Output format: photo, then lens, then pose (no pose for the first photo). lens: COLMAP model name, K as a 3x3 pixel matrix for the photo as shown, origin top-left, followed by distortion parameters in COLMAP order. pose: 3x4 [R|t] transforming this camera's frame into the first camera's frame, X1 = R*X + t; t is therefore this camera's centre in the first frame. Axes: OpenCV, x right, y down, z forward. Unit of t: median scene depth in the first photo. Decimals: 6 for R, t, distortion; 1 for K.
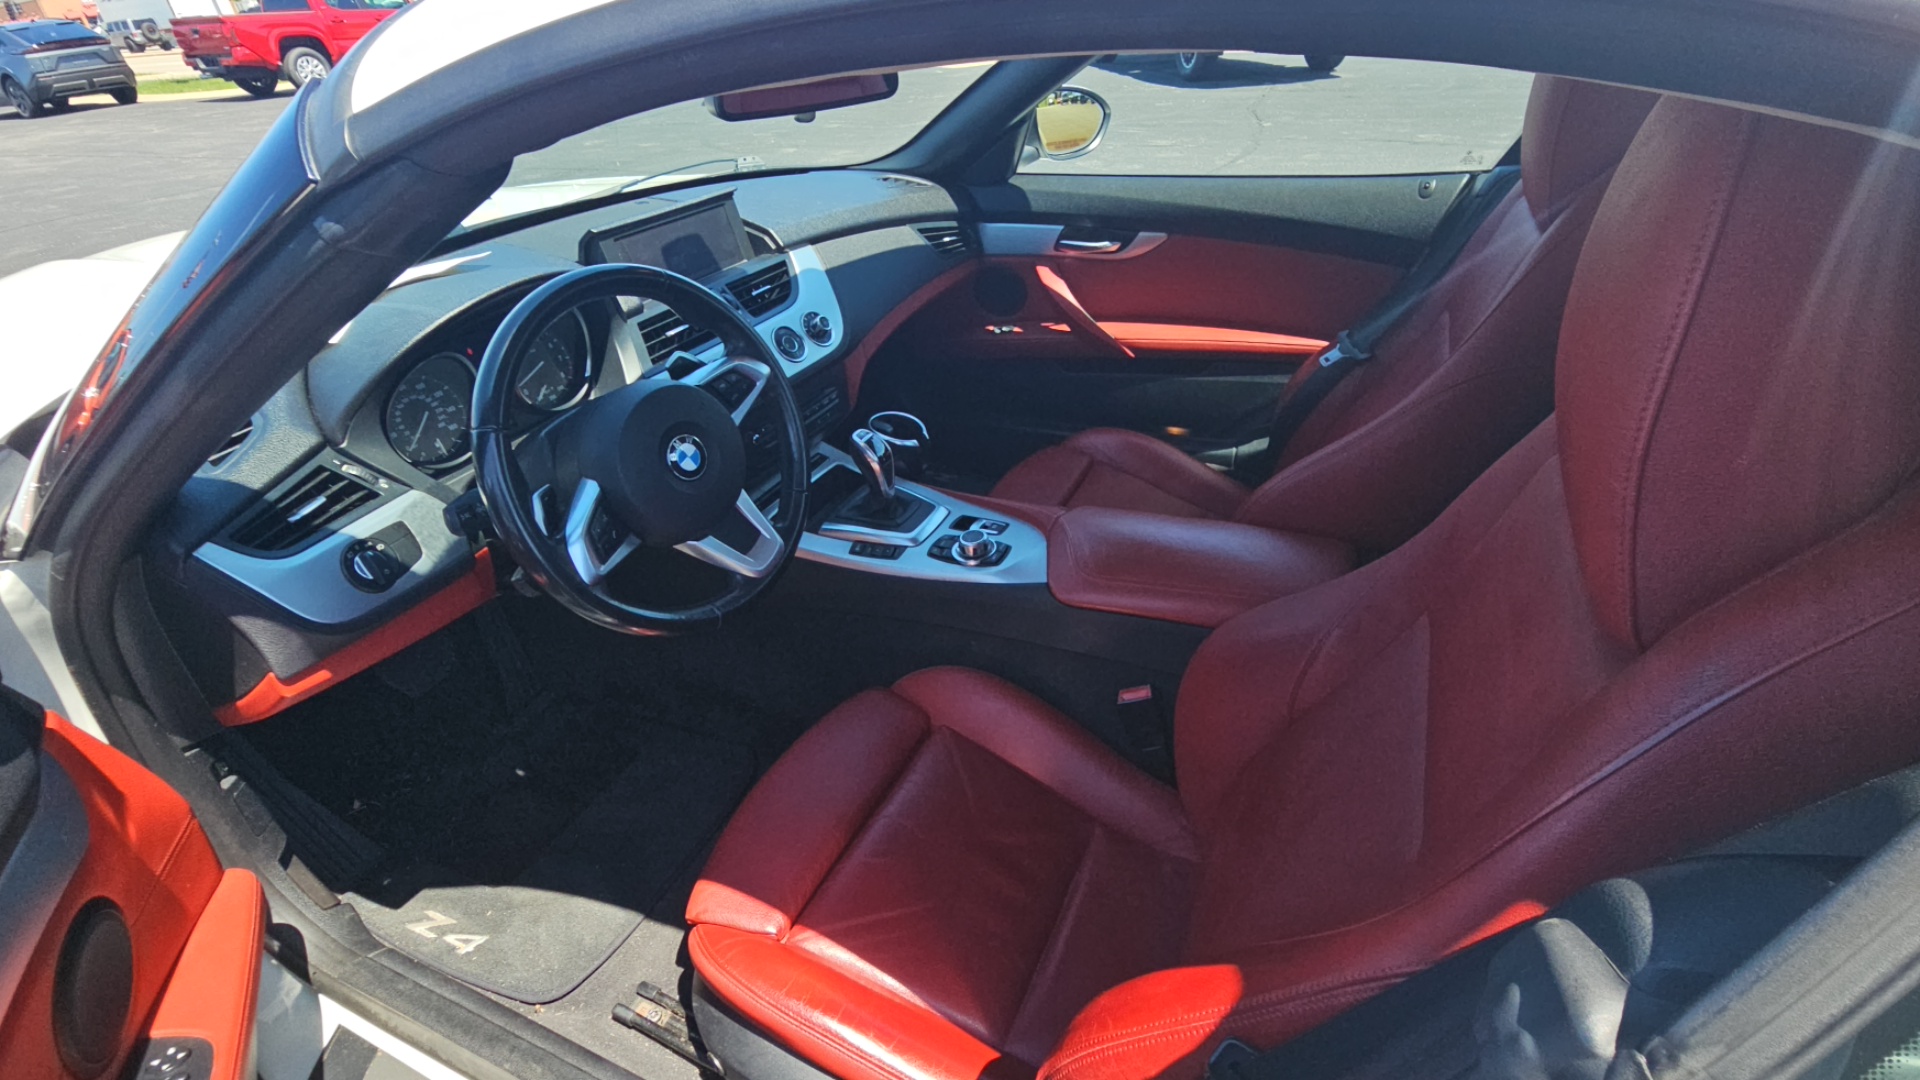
lens RADIAL K [[865.5, 0, 982.4], [0, 865.5, 539.3], [0, 0, 1]] dist [0.002933, 0.000200]
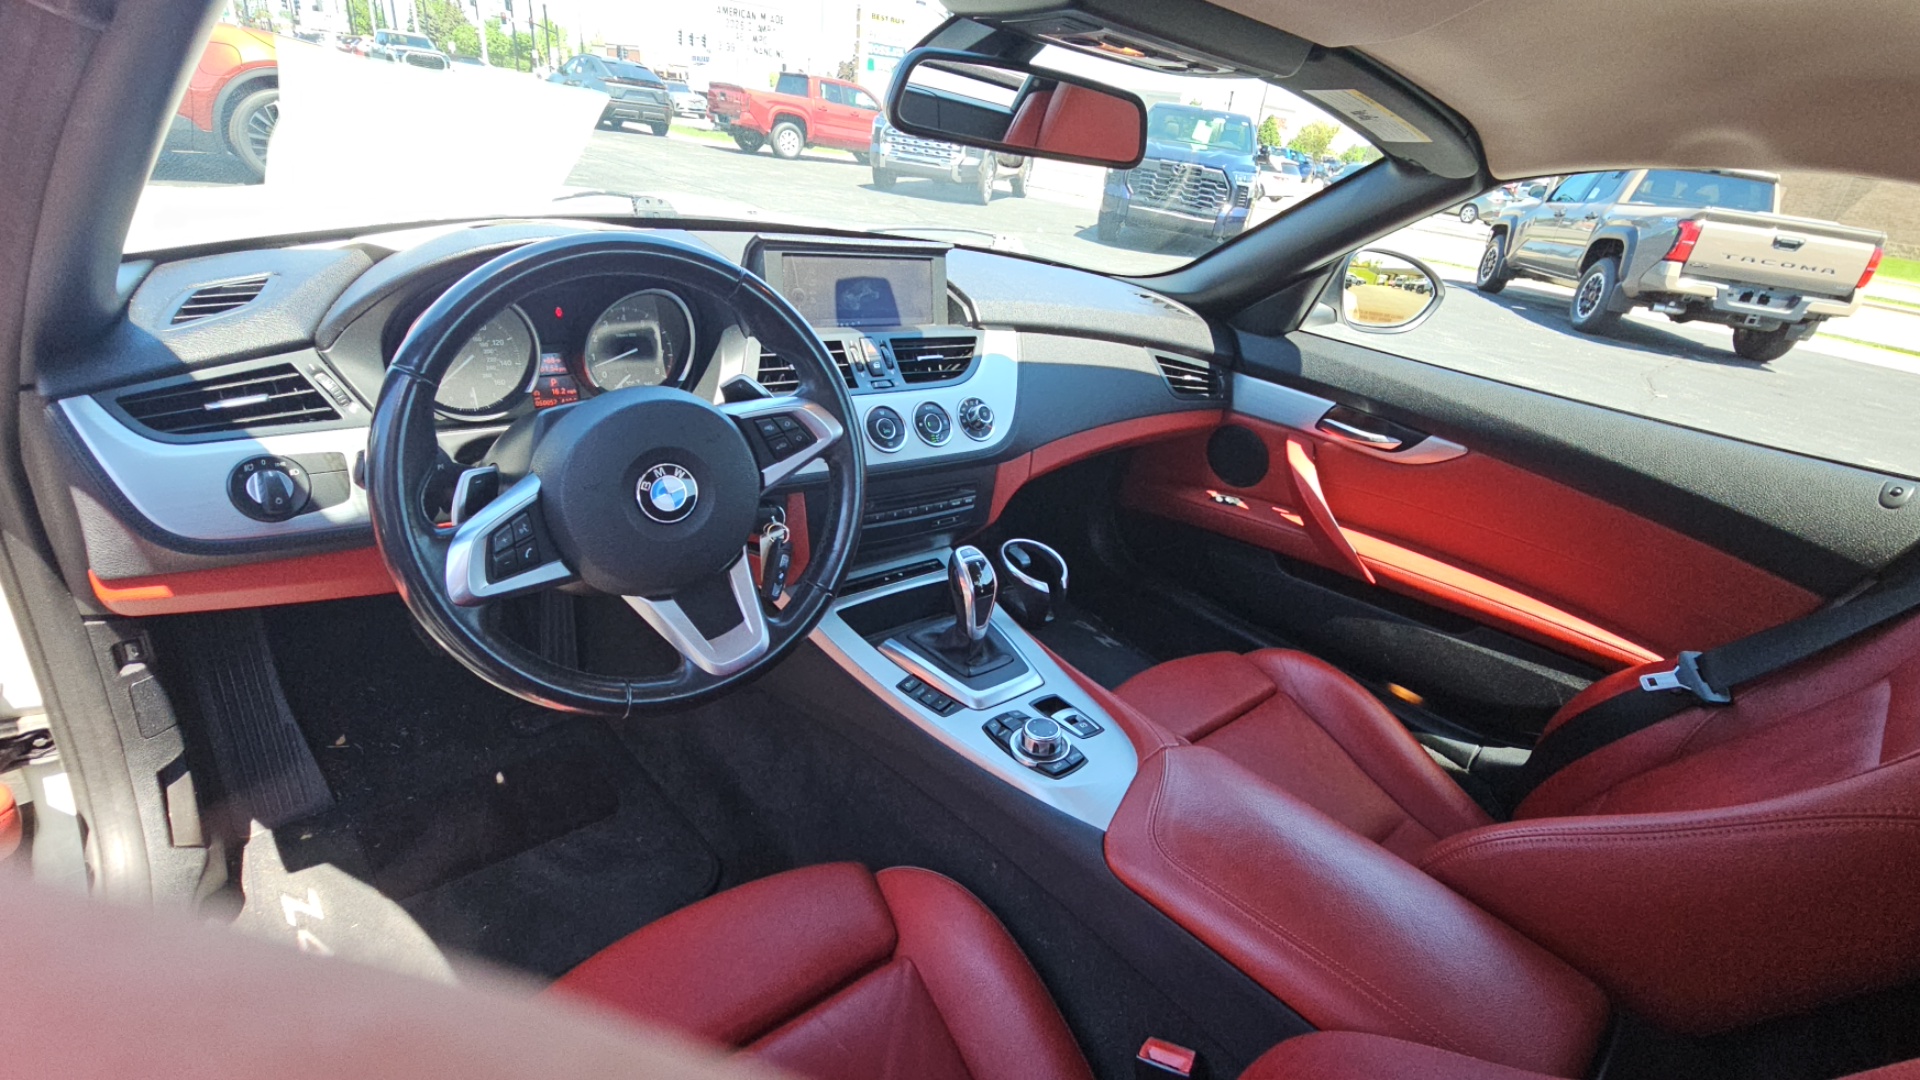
lens RADIAL K [[861.6, 0, 979.4], [0, 861.6, 545.5], [0, 0, 1]] dist [0.003518, -0.001375]
pose [[0.898090, 0.329470, -0.291348, 0.099461], [-0.368573, 0.925249, -0.089820, -0.059070], [0.239976, 0.188050, 0.952391, 0.241616]]
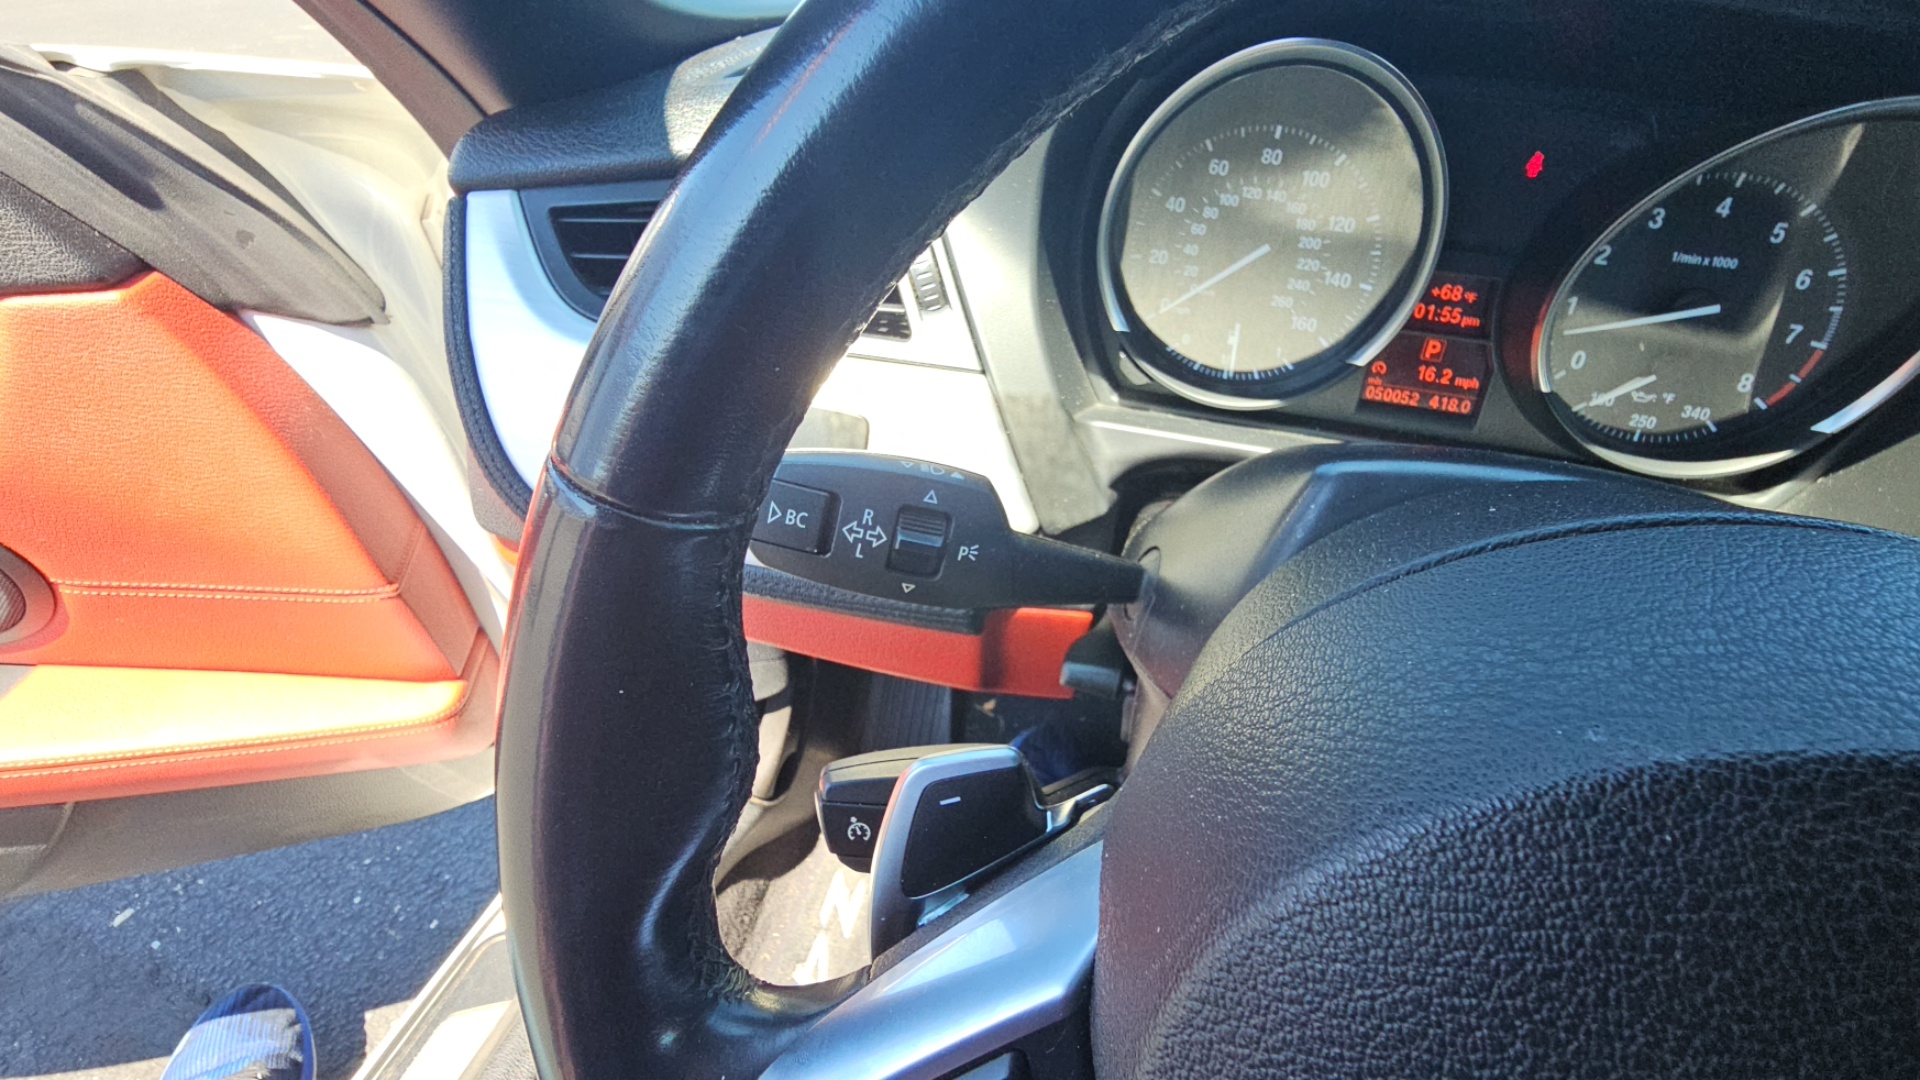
lens RADIAL K [[866.5, 0, 979.8], [0, 866.5, 544.0], [0, 0, 1]] dist [0.003748, -0.003042]
pose [[0.186819, 0.620615, -0.761535, -0.235017], [-0.589650, 0.690858, 0.418364, -0.104645], [0.785755, 0.370881, 0.495011, 0.571773]]
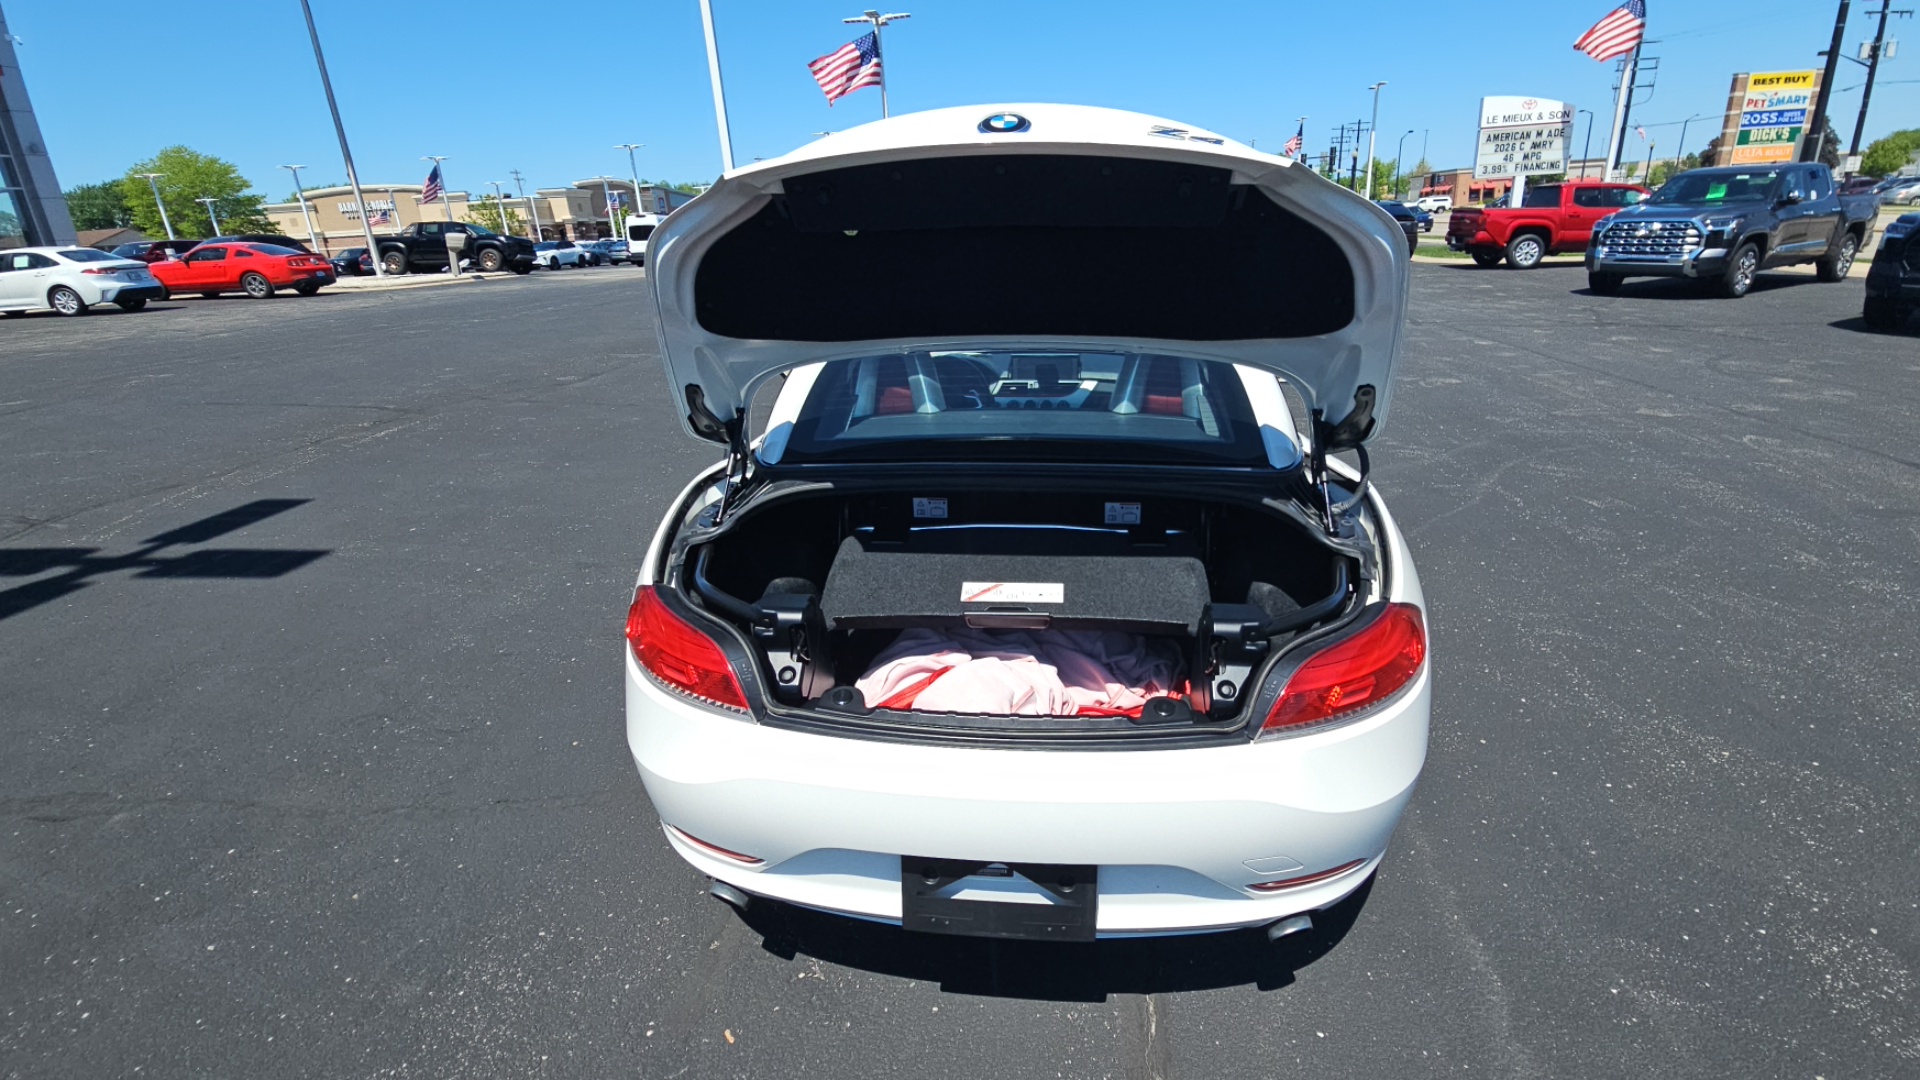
lens RADIAL K [[869.4, 0, 977.9], [0, 869.4, 537.4], [0, 0, 1]] dist [0.006753, -0.005827]
pose [[0.326812, 0.367984, -0.870506, 2.236083], [-0.504631, 0.846735, 0.168483, -0.227052], [0.799088, 0.384222, 0.462420, -0.289639]]
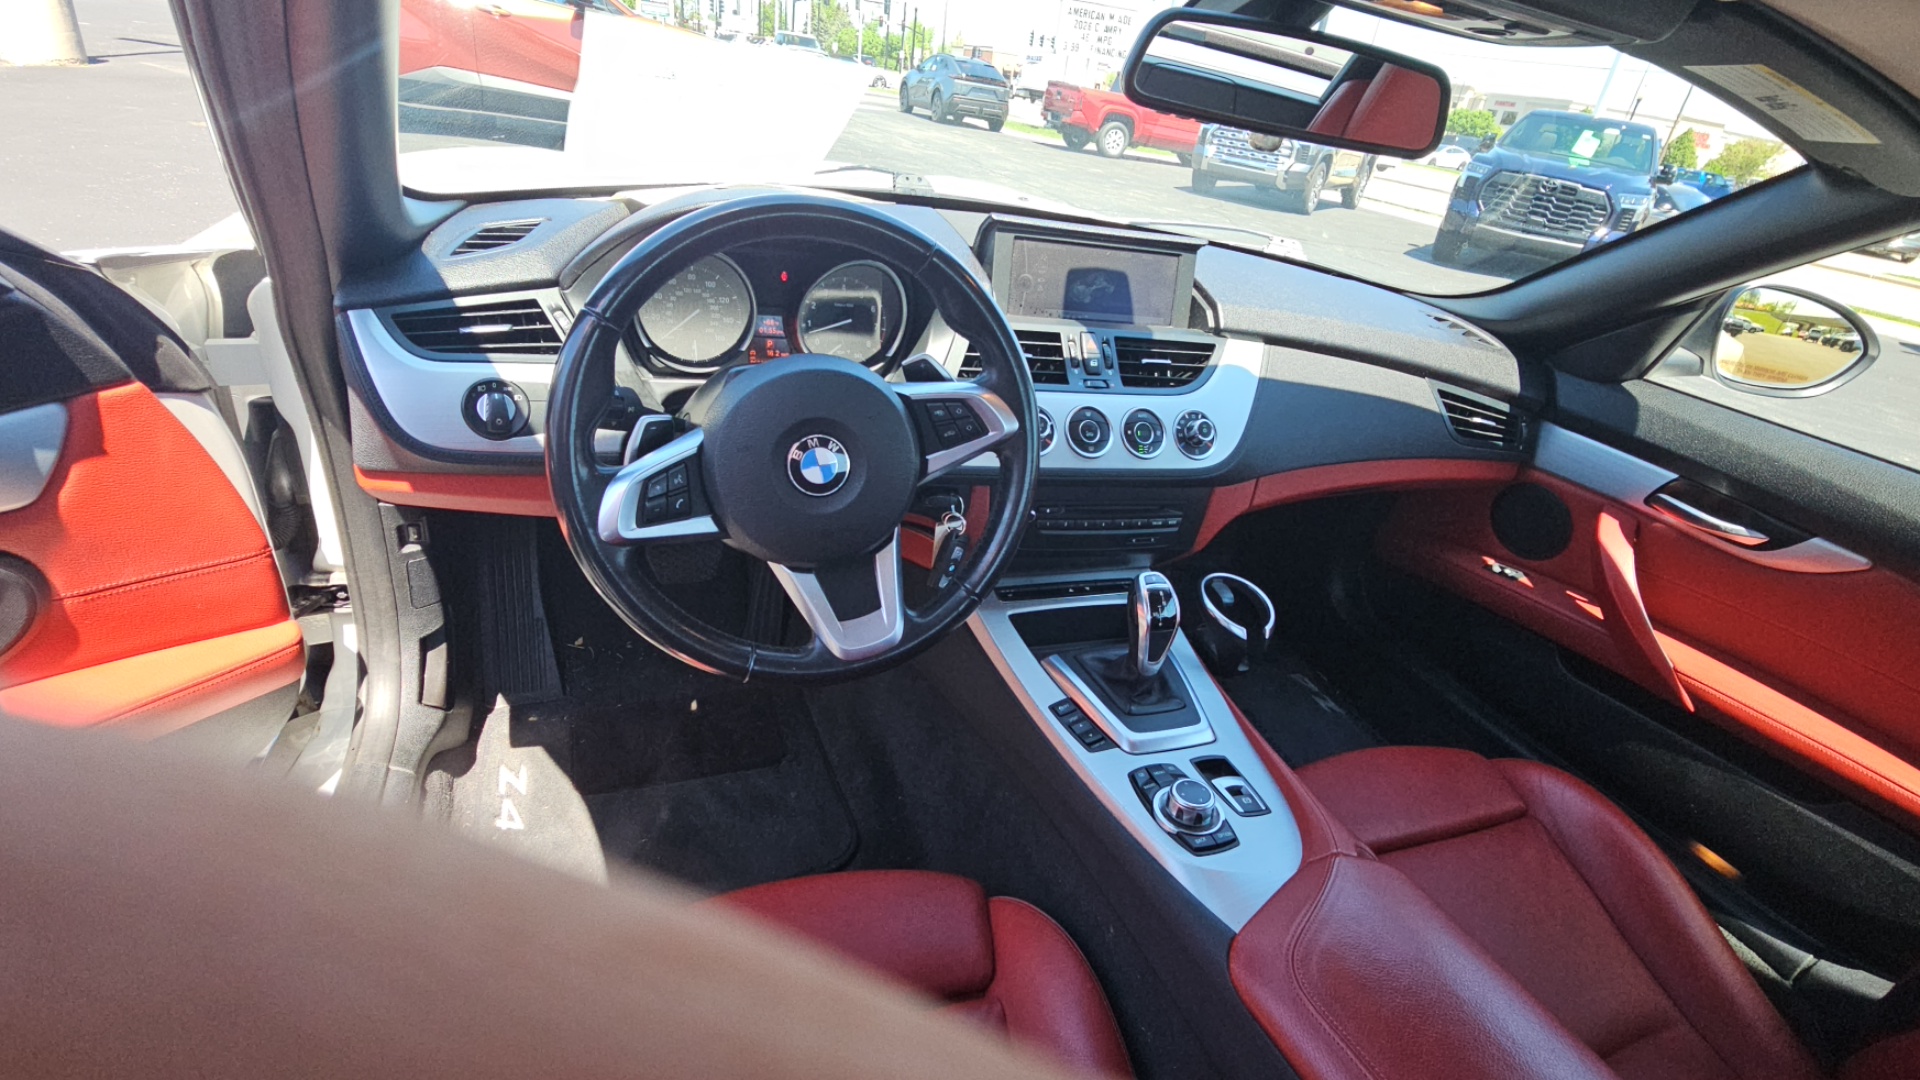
lens RADIAL K [[861.6, 0, 979.4], [0, 861.6, 545.5], [0, 0, 1]] dist [0.003518, -0.001375]
pose [[0.704430, 0.469712, -0.532118, 0.126907], [-0.530923, 0.846268, 0.044172, -0.098968], [0.471062, 0.251397, 0.845517, 0.315507]]
